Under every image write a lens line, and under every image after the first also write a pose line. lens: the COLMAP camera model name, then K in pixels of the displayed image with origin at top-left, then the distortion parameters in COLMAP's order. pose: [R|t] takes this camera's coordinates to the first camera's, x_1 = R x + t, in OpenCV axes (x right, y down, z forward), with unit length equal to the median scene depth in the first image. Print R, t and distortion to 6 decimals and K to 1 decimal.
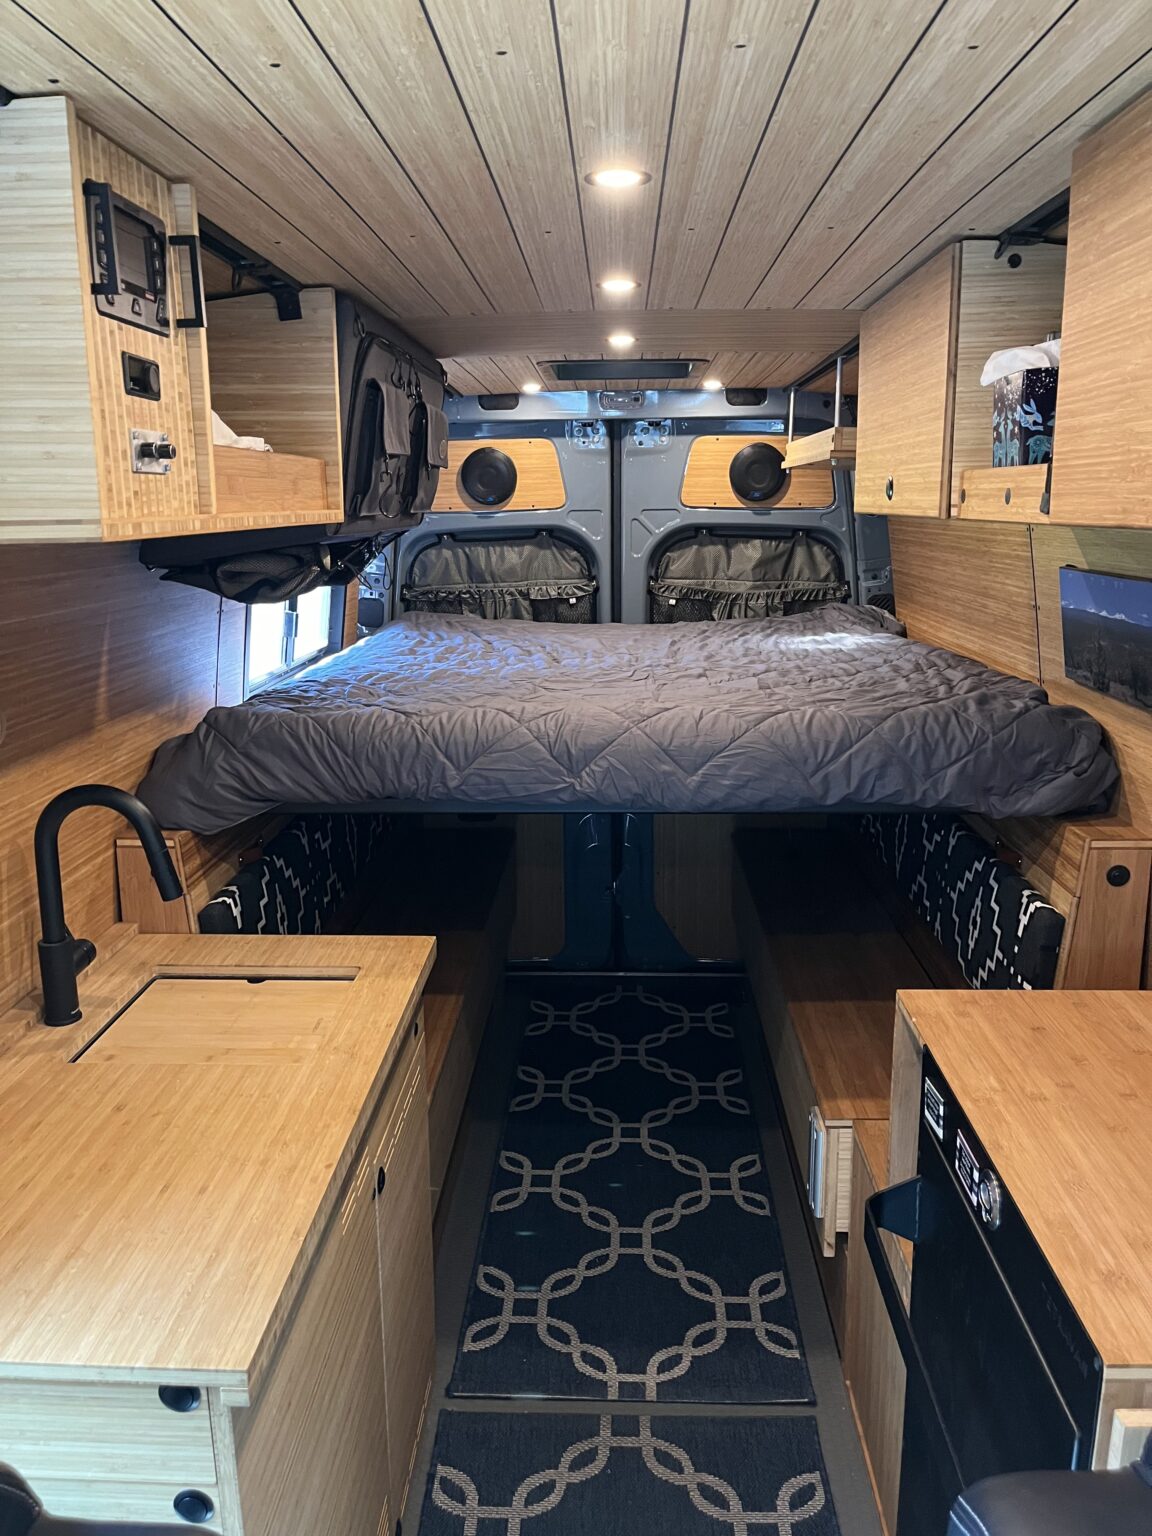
lens RADIAL K [[1163.7, 0, 563.3], [0, 1163.7, 792.8], [0, 0, 1]] dist [0.061435, -0.094829]
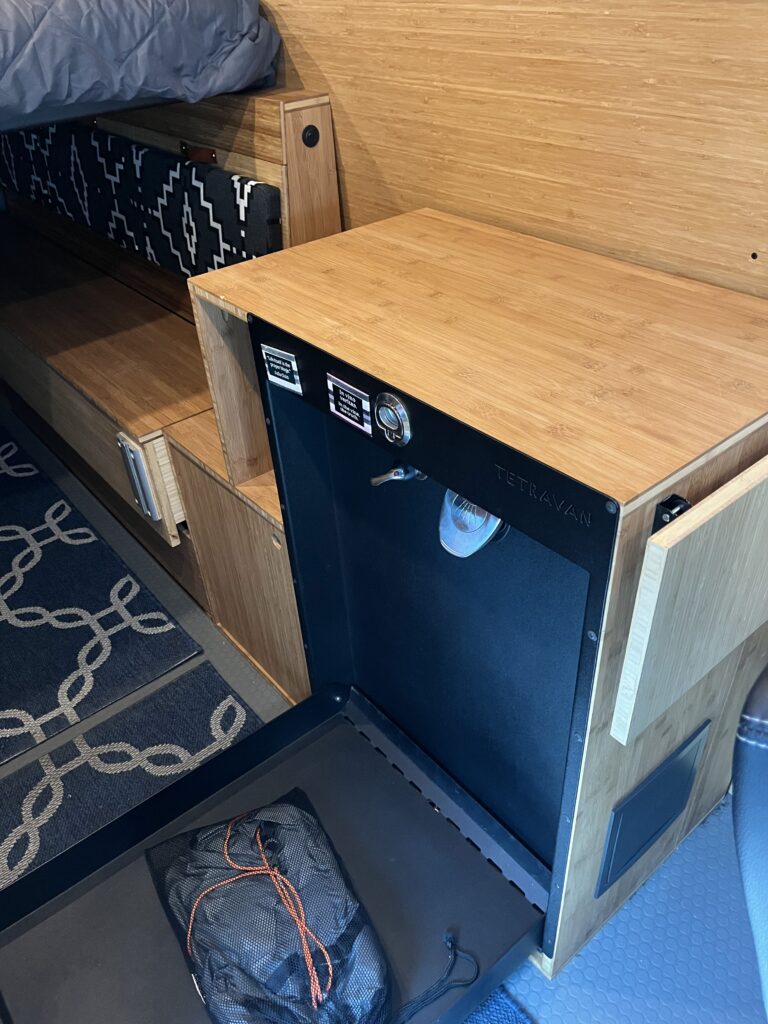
lens RADIAL K [[770.7, 0, 391.6], [0, 770.7, 523.7], [0, 0, 1]] dist [0.071936, -0.103978]
pose [[0.736211, -0.421850, 0.529184, -0.018984], [0.195426, 0.881155, 0.430550, 0.083998], [-0.647921, -0.213559, 0.731157, 0.300541]]
